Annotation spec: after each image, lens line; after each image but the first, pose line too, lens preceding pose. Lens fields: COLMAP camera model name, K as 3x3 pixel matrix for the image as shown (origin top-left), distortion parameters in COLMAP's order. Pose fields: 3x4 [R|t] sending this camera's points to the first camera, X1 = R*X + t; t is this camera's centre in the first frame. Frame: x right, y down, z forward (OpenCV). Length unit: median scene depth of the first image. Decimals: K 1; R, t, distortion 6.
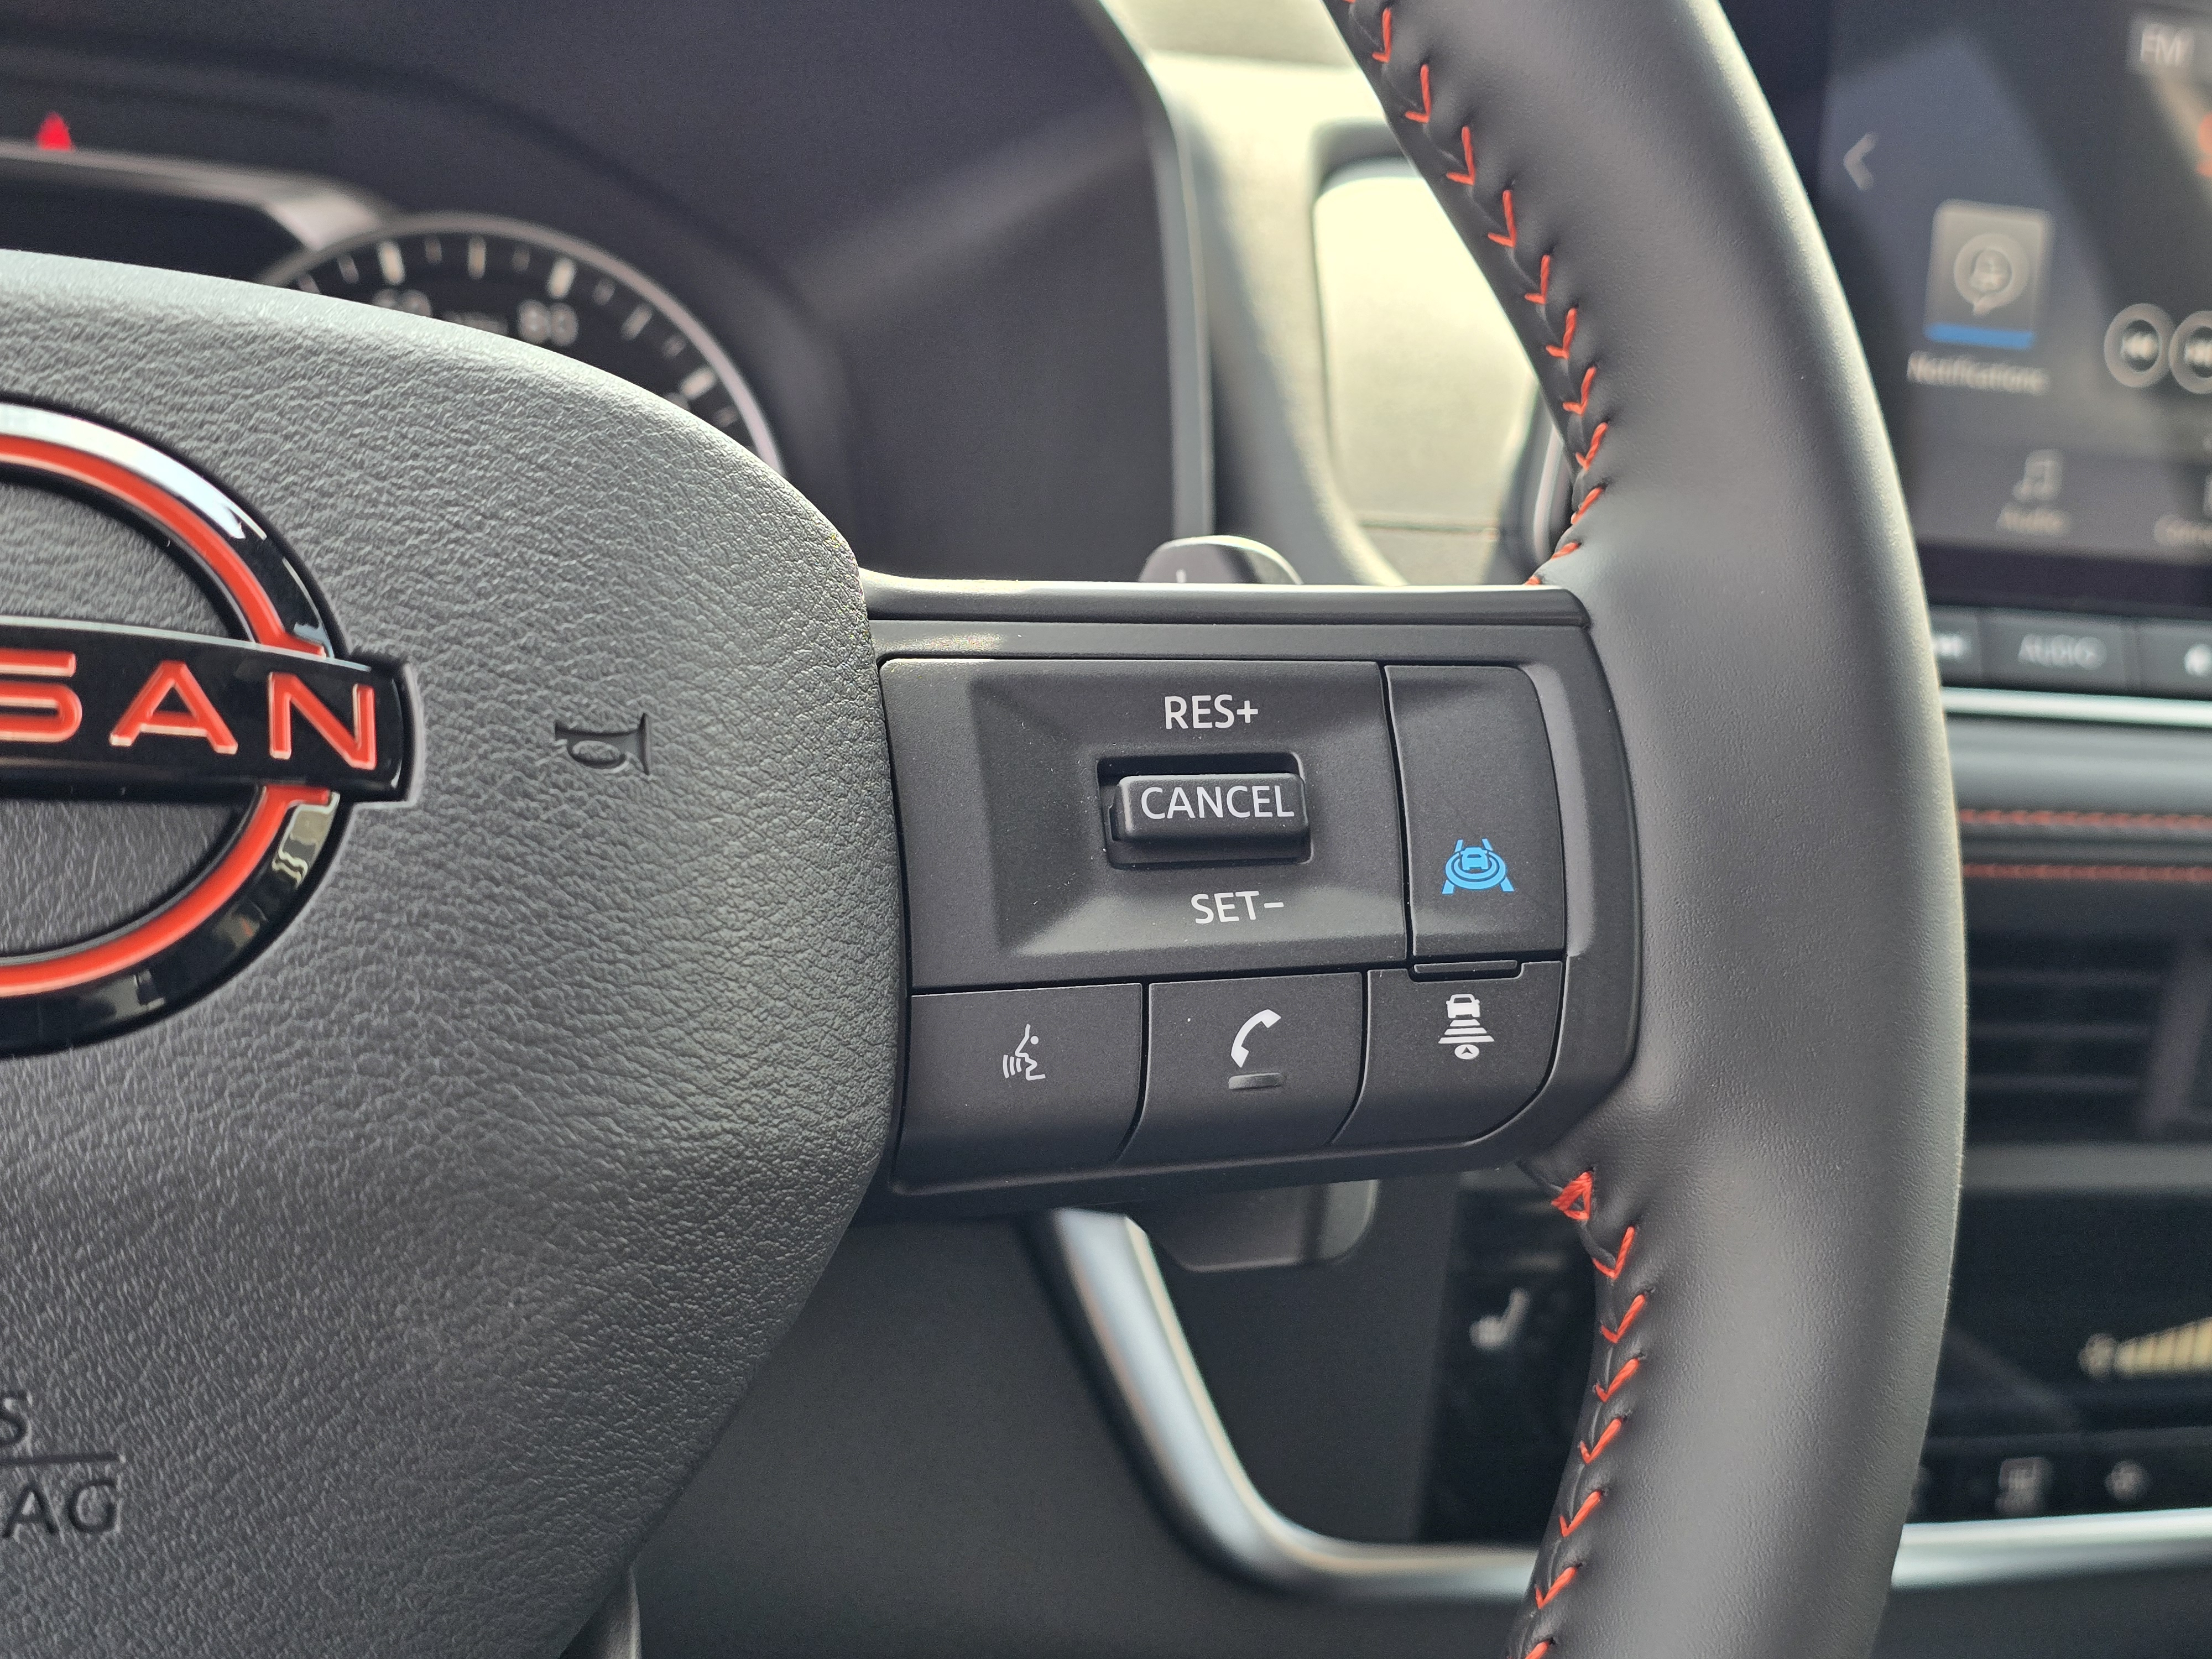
lens RADIAL K [[3085.0, 0, 1095.8], [0, 3085.0, 844.1], [0, 0, 1]] dist [0.076365, 0.000000]
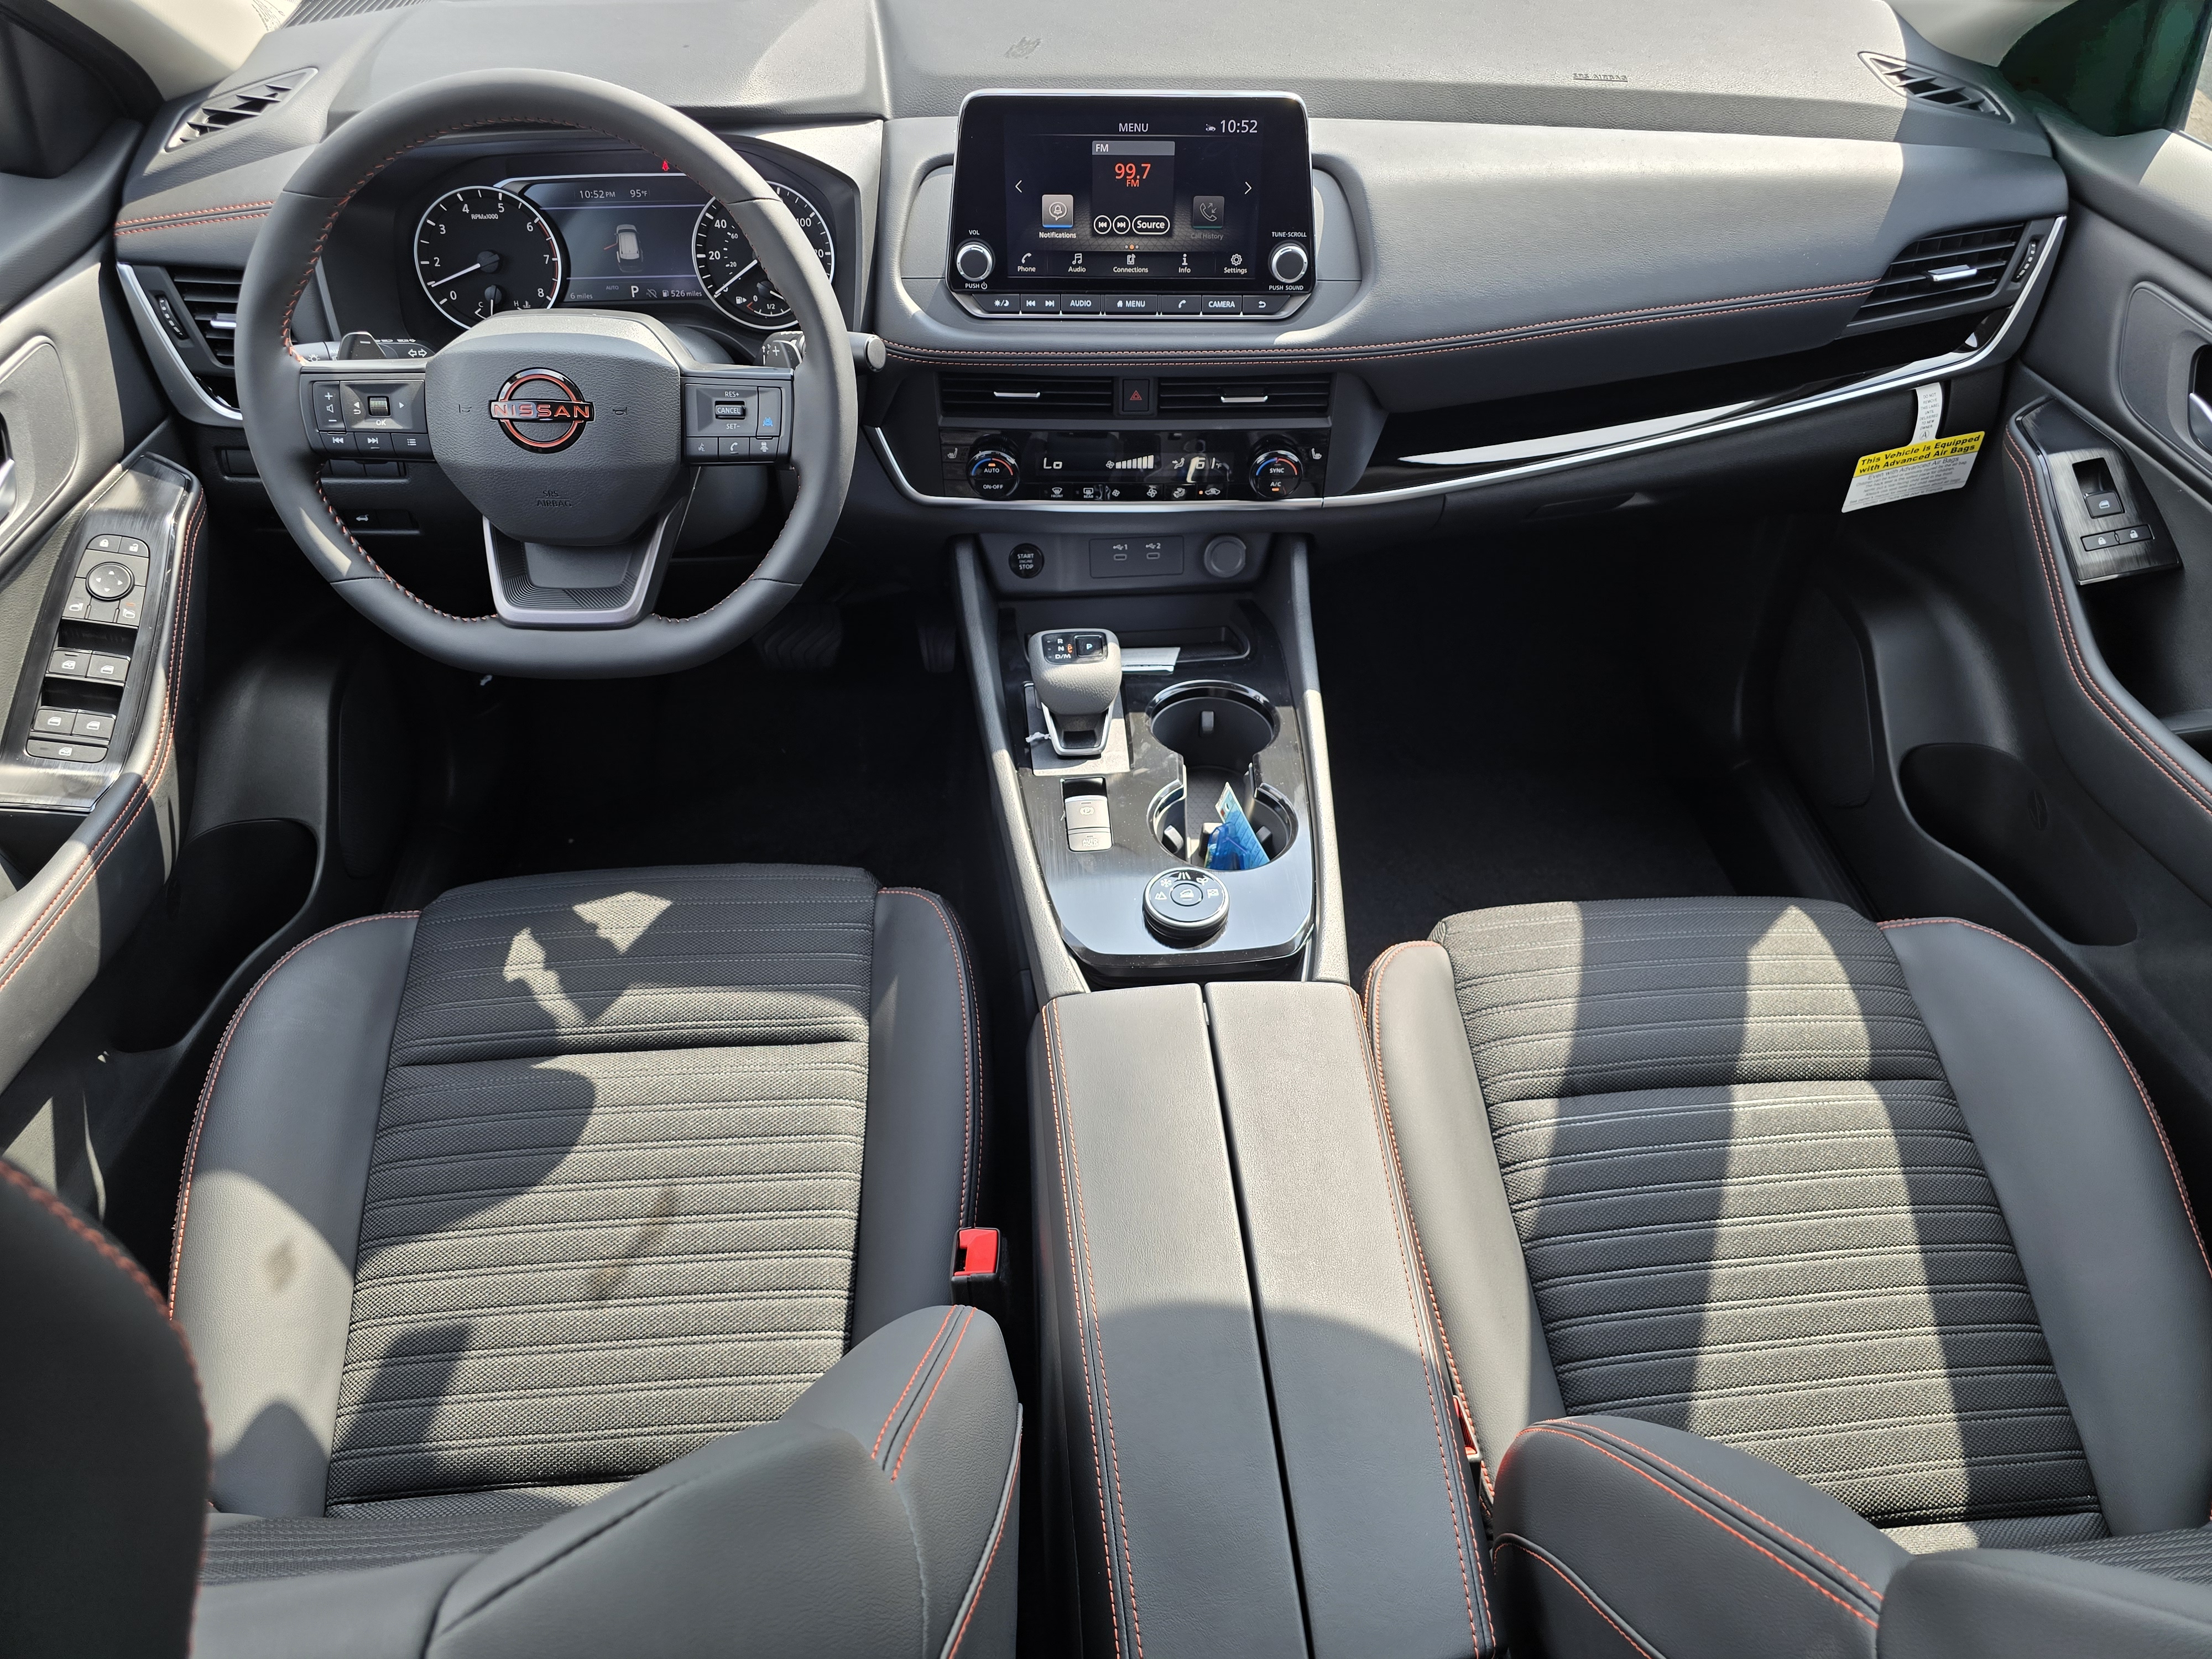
lens RADIAL K [[1512.8, 0, 1108.7], [0, 1512.8, 805.5], [0, 0, 1]] dist [0.044448, -0.049120]
pose [[0.939576, 0.142001, -0.311501, 1.978496], [0.023641, 0.880829, 0.472844, -0.797558], [0.341523, -0.451637, 0.824249, -1.860407]]
